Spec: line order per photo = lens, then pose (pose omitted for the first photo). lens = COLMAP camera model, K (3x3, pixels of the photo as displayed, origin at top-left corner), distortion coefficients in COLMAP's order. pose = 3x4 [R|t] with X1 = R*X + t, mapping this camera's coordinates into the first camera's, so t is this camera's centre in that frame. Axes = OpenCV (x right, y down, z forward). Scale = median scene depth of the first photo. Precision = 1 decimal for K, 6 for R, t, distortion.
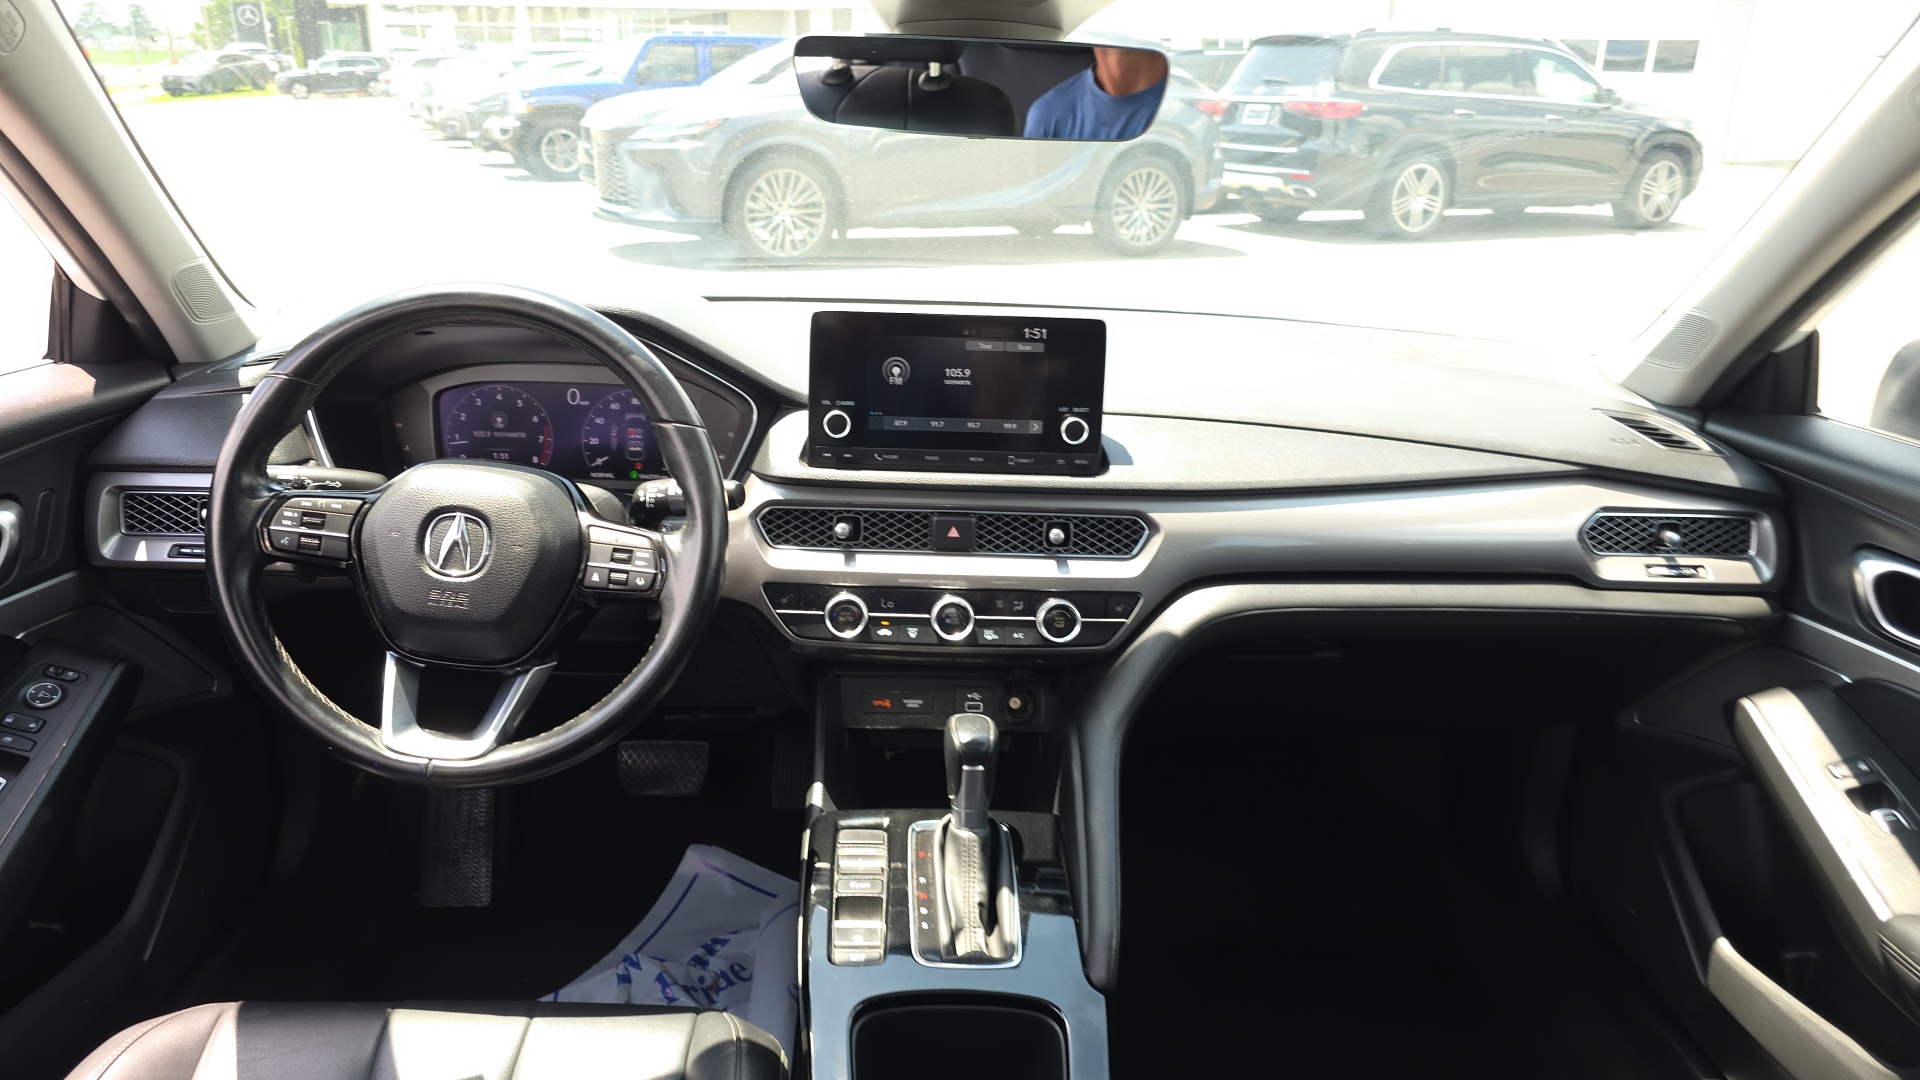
lens RADIAL K [[1286.8, 0, 930.8], [0, 1286.8, 532.5], [0, 0, 1]] dist [0.090371, -0.135272]
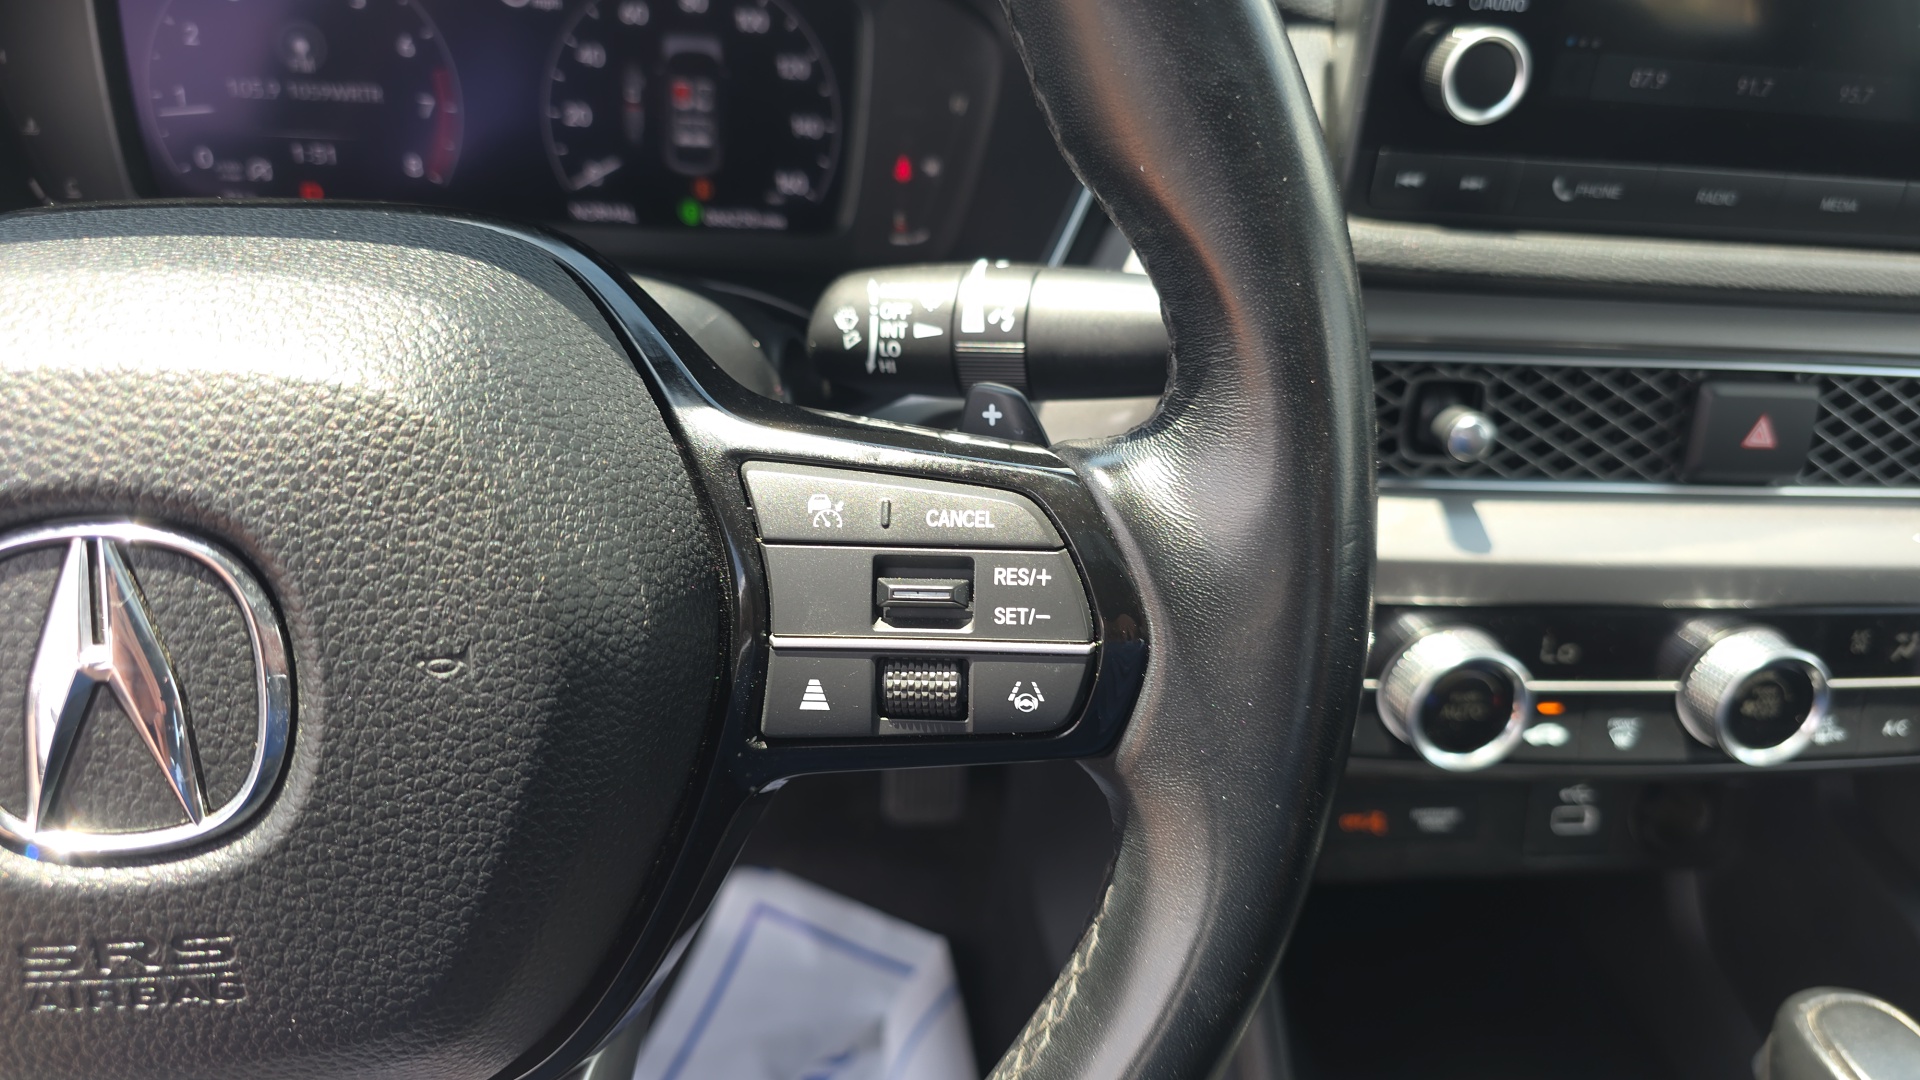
lens RADIAL K [[1357.8, 0, 960.0], [0, 1357.8, 540.0], [0, 0, 1]] dist [0.021271, -0.066122]
pose [[0.994325, -0.008217, 0.106065, -0.219867], [-0.016073, 0.973964, 0.226131, -0.048005], [-0.105162, -0.226552, 0.968305, 0.670986]]
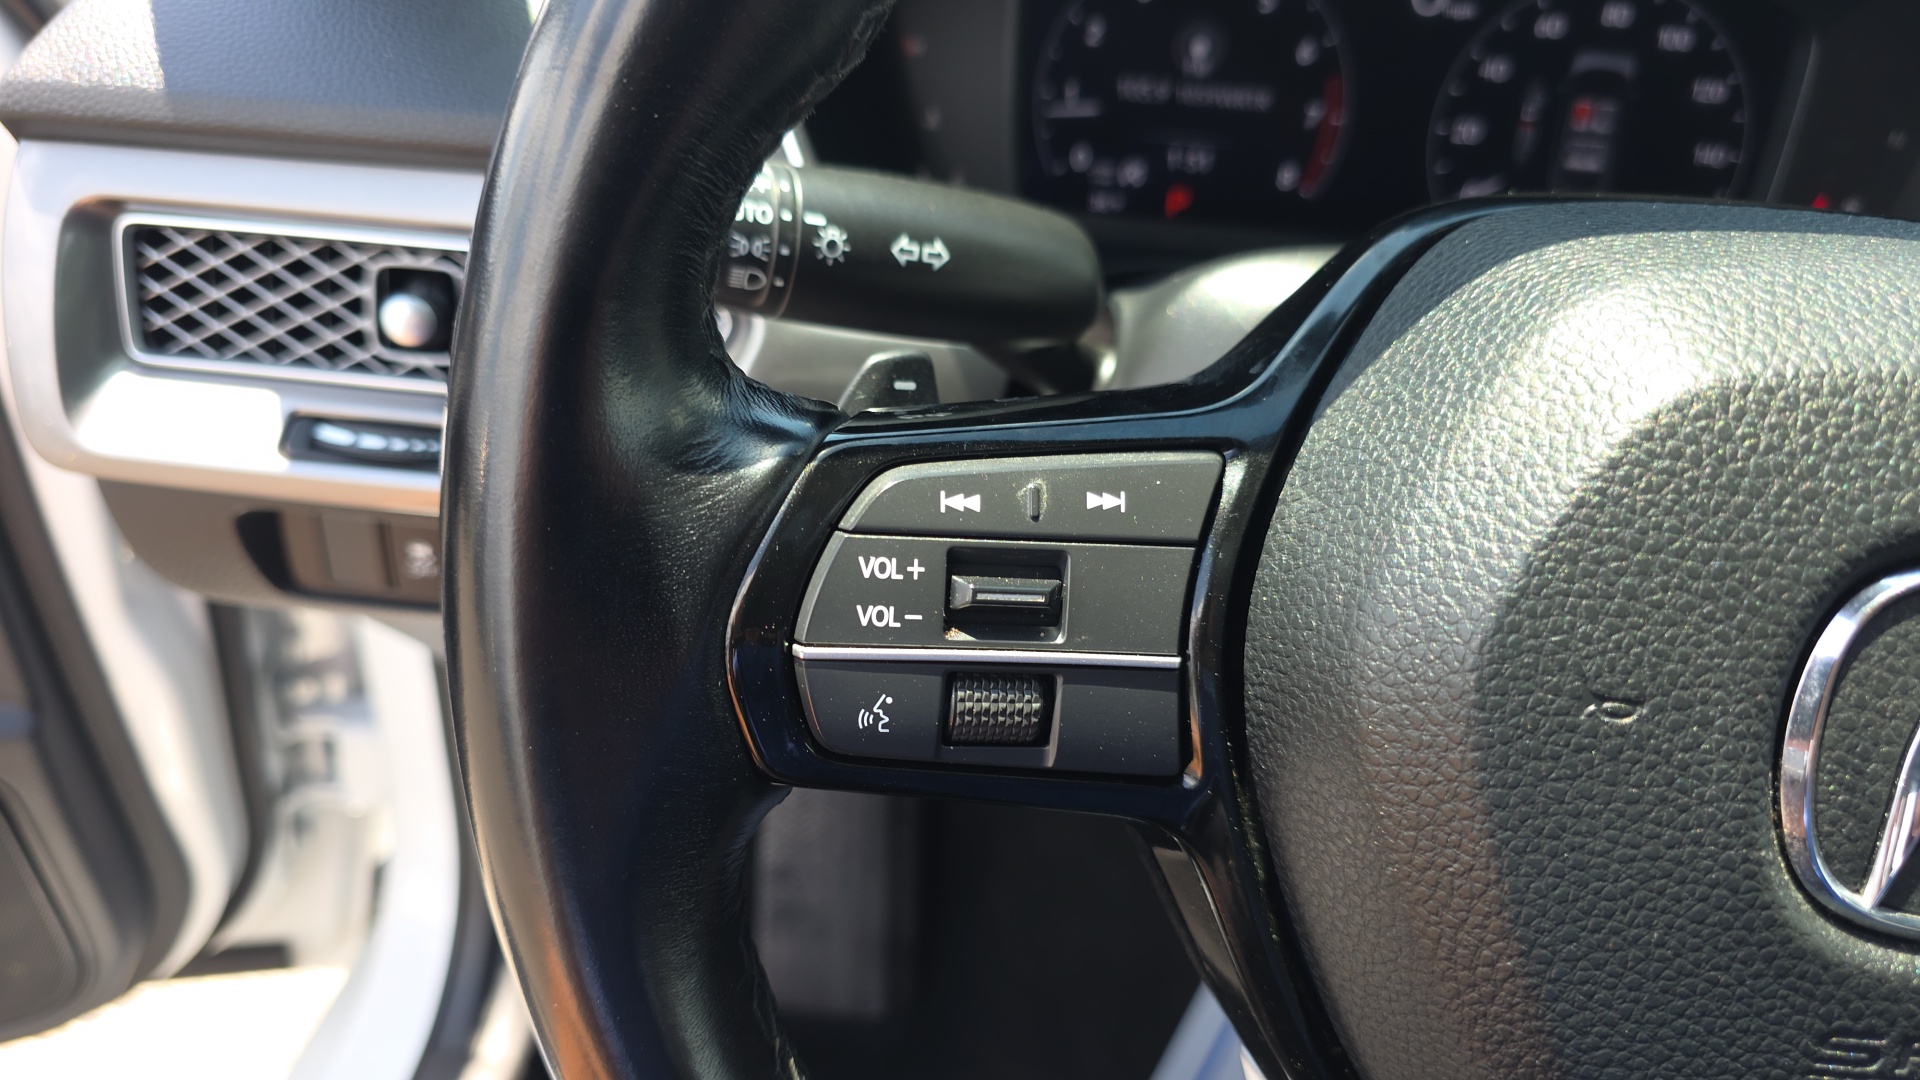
lens RADIAL K [[1378.6, 0, 960.5], [0, 1378.6, 584.5], [0, 0, 1]] dist [-0.023185, -0.000942]
pose [[0.993715, 0.087464, -0.069863, -0.399279], [-0.068752, 0.969391, 0.235701, -0.035393], [0.088340, -0.229416, 0.969311, 0.692220]]
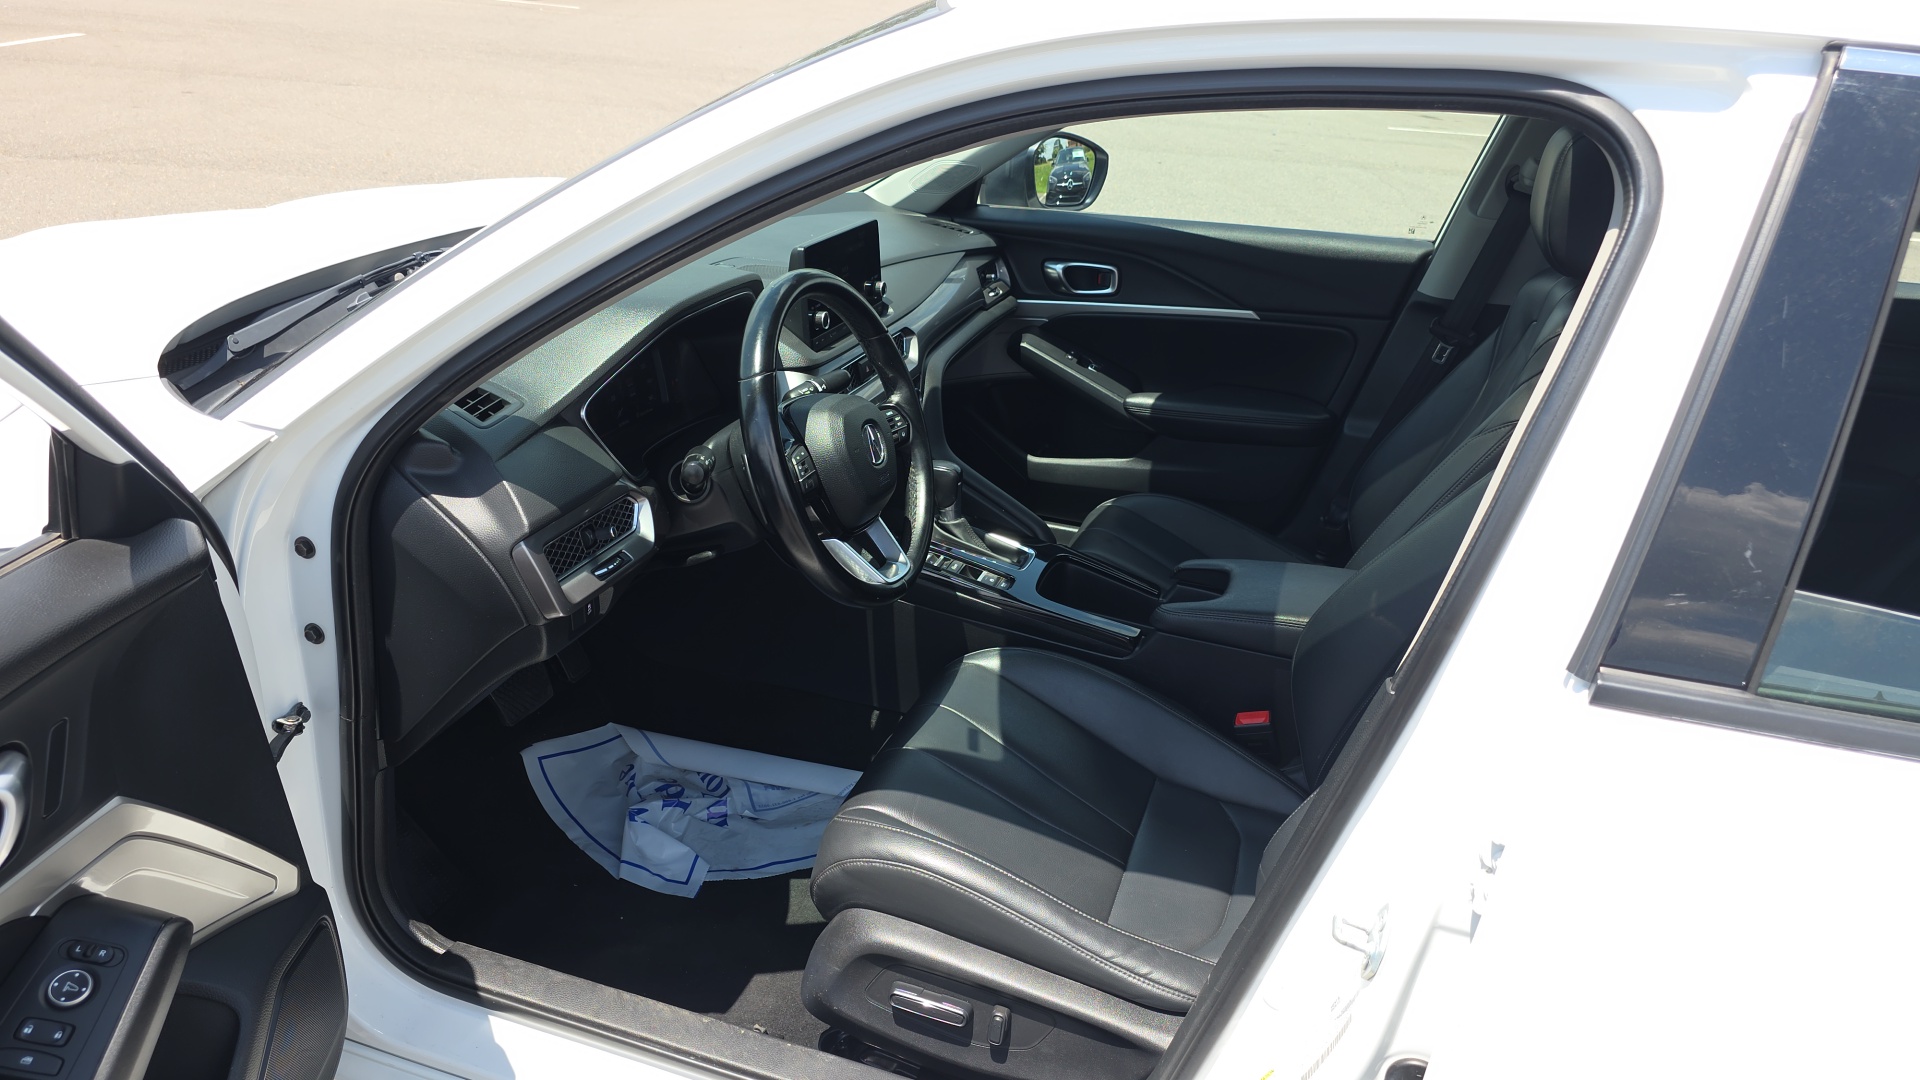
lens RADIAL K [[1286.8, 0, 930.8], [0, 1286.8, 532.5], [0, 0, 1]] dist [0.090371, -0.135272]
pose [[0.368412, -0.388543, 0.844575, -1.384598], [0.256578, 0.915685, 0.309336, -0.289763], [-0.893555, 0.102737, 0.437041, 0.238098]]
